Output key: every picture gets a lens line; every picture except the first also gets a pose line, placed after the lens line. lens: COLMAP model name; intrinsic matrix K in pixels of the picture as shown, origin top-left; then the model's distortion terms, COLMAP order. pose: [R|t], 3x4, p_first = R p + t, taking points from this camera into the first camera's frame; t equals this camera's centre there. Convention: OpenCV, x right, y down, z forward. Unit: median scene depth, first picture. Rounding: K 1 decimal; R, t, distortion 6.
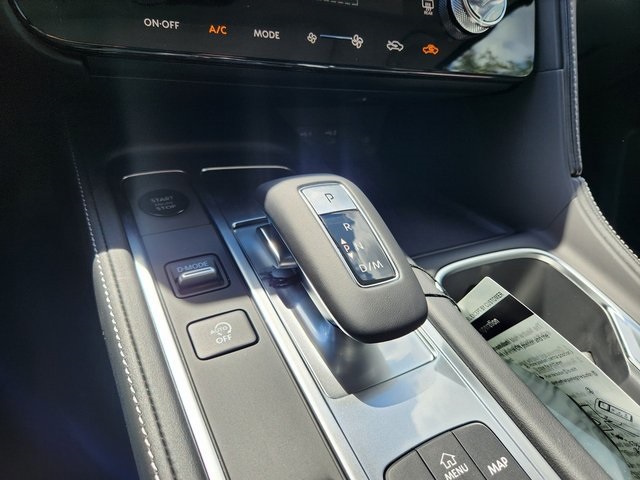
lens RADIAL K [[441.1, 0, 317.6], [0, 441.1, 230.1], [0, 0, 1]] dist [0.040776, -0.043767]
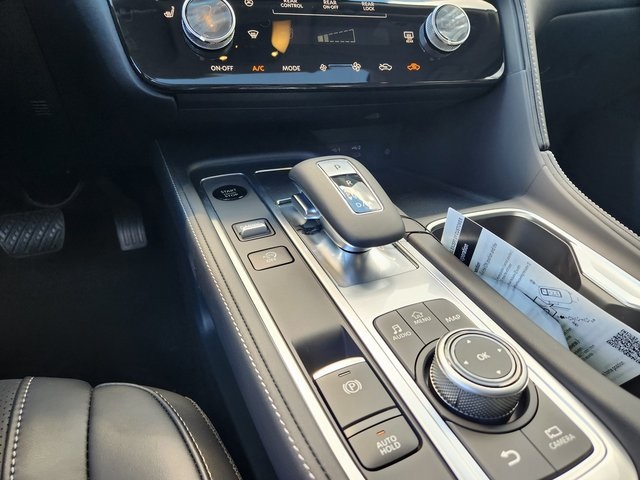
lens RADIAL K [[432.0, 0, 325.4], [0, 432.0, 241.4], [0, 0, 1]] dist [0.065625, -0.052889]
pose [[0.989875, -0.077724, -0.118772, 0.116999], [0.067105, 0.993593, -0.090934, 0.252631], [0.125079, 0.082043, 0.988749, -0.345253]]
